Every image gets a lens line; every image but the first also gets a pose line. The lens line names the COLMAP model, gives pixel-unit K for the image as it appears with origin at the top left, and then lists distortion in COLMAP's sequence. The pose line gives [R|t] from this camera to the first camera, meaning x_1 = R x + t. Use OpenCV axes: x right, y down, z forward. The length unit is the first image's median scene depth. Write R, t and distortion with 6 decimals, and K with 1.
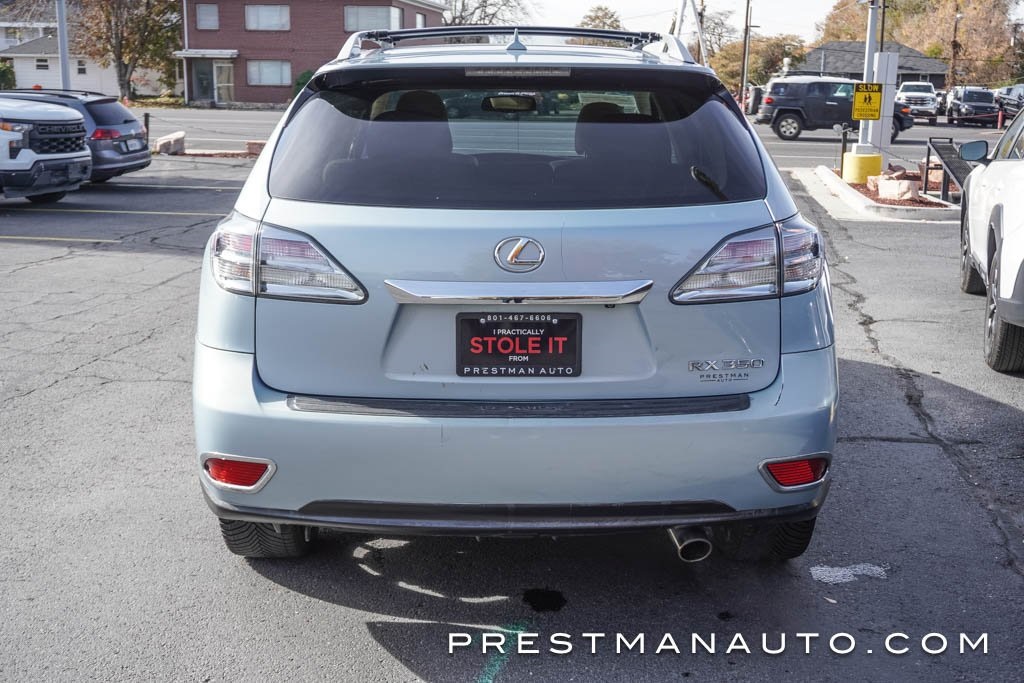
lens RADIAL K [[1217.3, 0, 541.1], [0, 1217.3, 335.2], [0, 0, 1]] dist [0.024031, 0.000000]
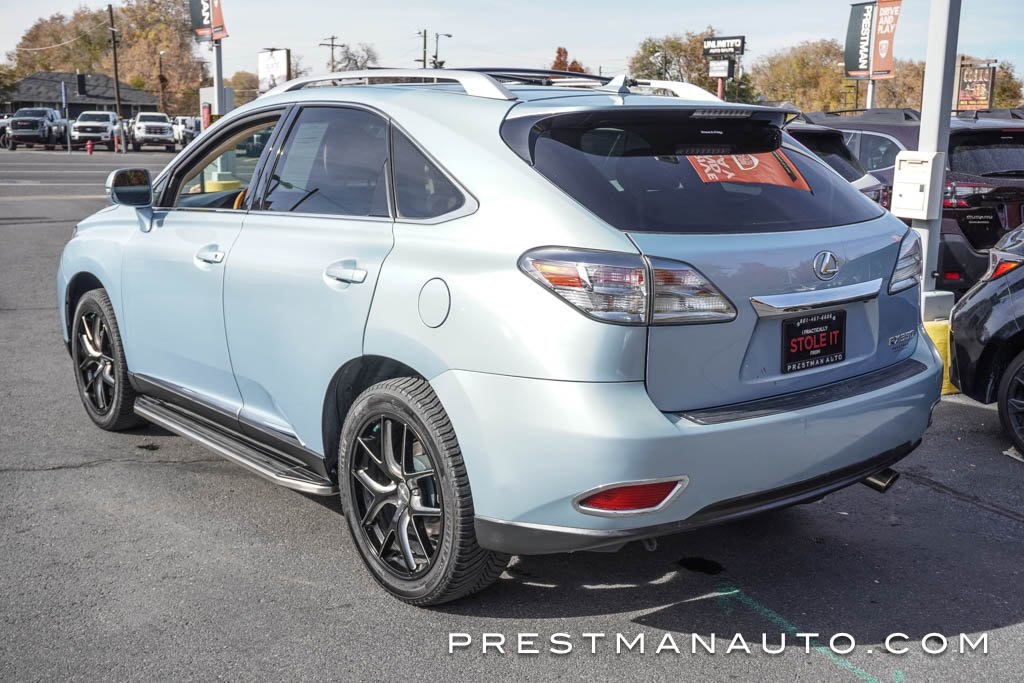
lens RADIAL K [[1106.0, 0, 567.0], [0, 1106.0, 346.3], [0, 0, 1]] dist [-0.002894, 0.000000]
pose [[0.769633, -0.123835, 0.626362, -0.880665], [0.121240, 0.991507, 0.047054, -0.067162], [-0.626870, 0.039726, 0.778111, 0.300998]]
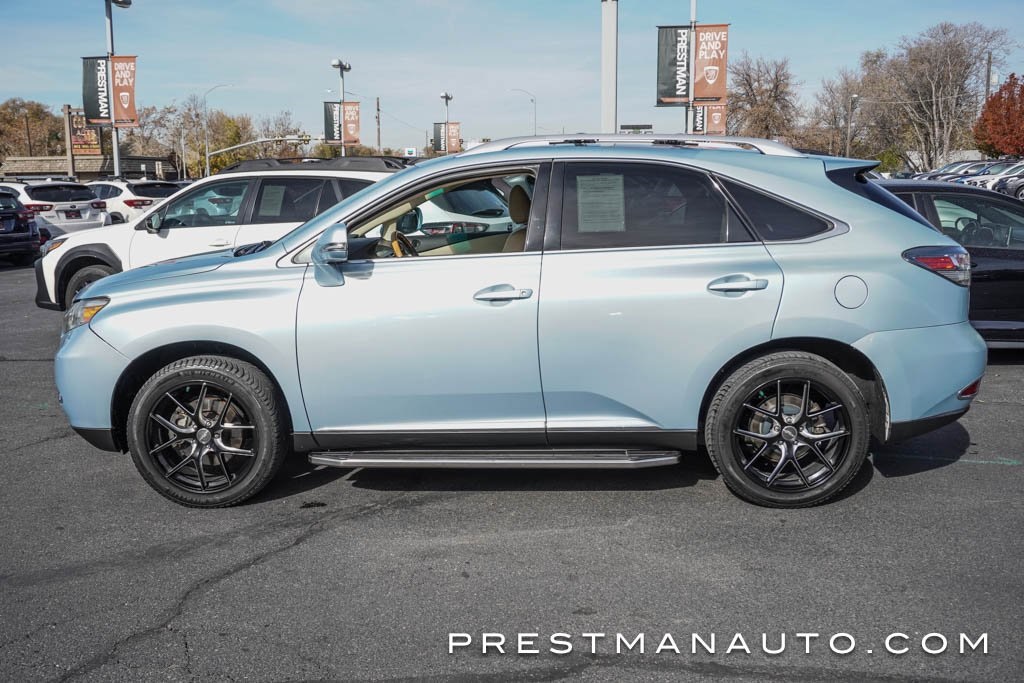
lens RADIAL K [[981.1, 0, 511.0], [0, 981.1, 342.3], [0, 0, 1]] dist [-0.007670, 0.000000]
pose [[0.053035, -0.182254, 0.981820, -1.755728], [0.203021, 0.964637, 0.168098, -0.346481], [-0.977737, 0.190415, 0.088161, 1.591527]]
